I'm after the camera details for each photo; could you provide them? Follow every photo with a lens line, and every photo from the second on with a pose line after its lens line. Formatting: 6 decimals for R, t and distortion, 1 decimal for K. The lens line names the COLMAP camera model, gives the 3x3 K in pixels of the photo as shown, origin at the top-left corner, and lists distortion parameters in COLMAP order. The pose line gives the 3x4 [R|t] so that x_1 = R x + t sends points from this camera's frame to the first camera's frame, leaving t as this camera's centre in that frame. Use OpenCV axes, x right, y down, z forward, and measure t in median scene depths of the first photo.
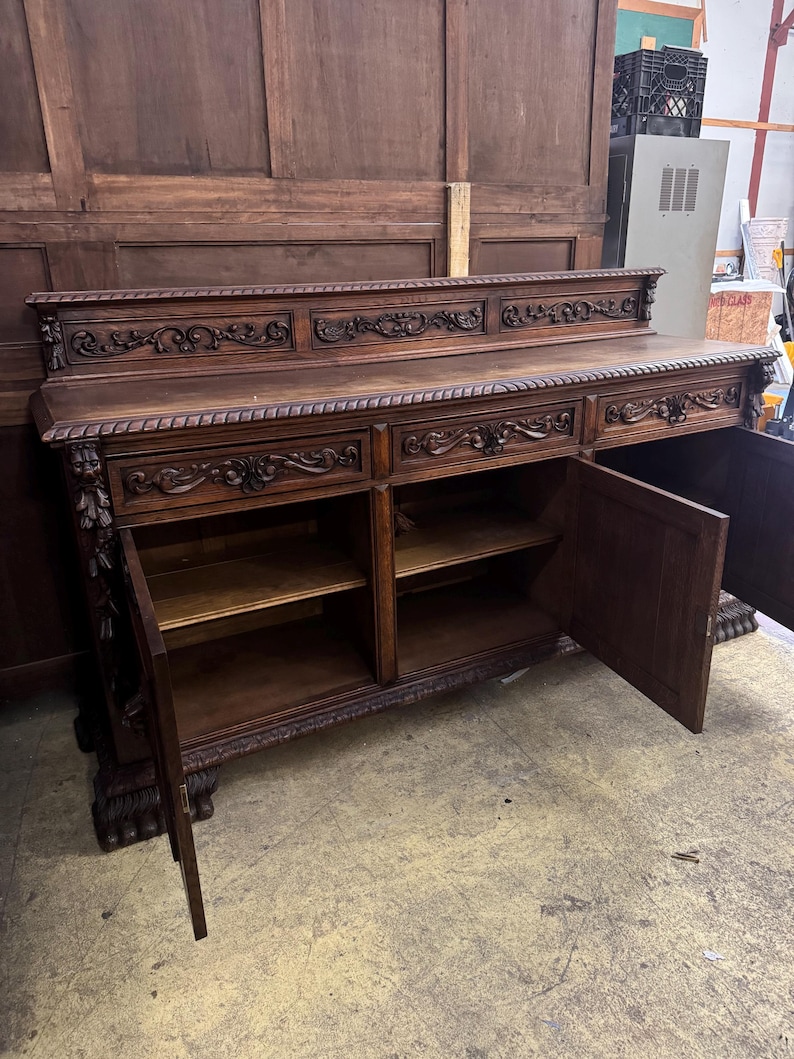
lens RADIAL K [[748.4, 0, 393.3], [0, 748.4, 530.9], [0, 0, 1]] dist [-0.001362, -0.008088]
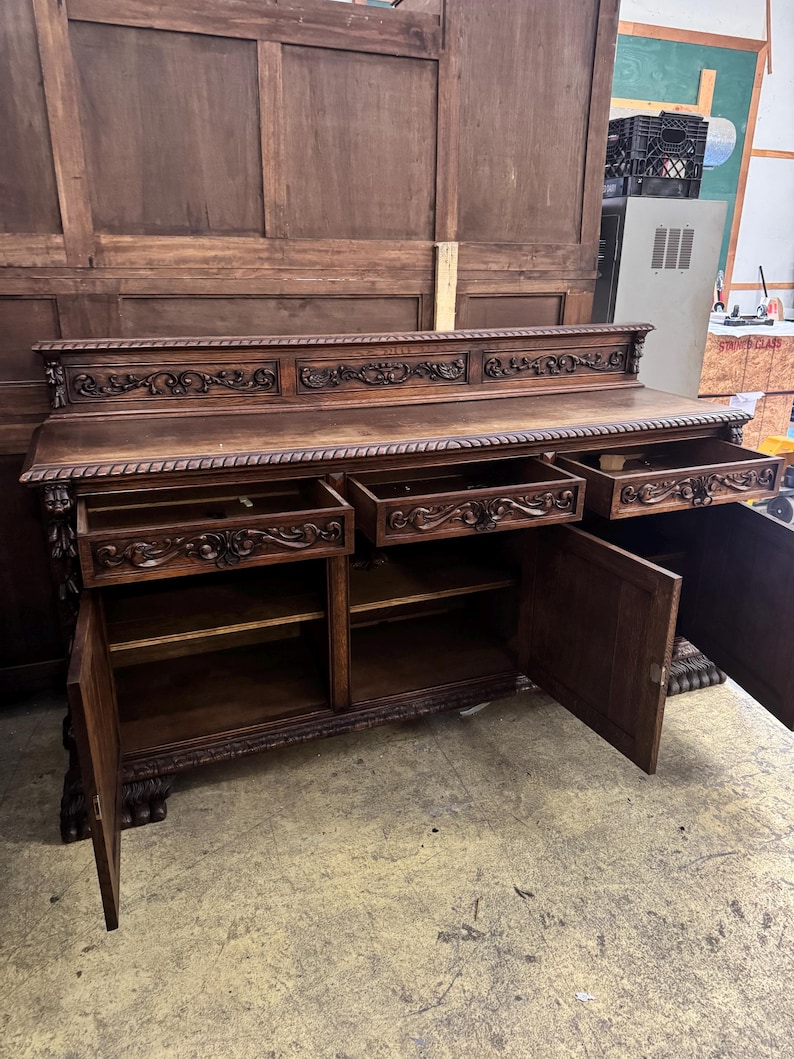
lens RADIAL K [[748.4, 0, 399.7], [0, 748.4, 528.7], [0, 0, 1]] dist [-0.001362, -0.008088]
pose [[0.994655, 0.060727, -0.083504, 0.158205], [-0.061423, 0.998095, -0.005795, -0.057552], [0.082993, 0.010893, 0.996491, -0.071508]]
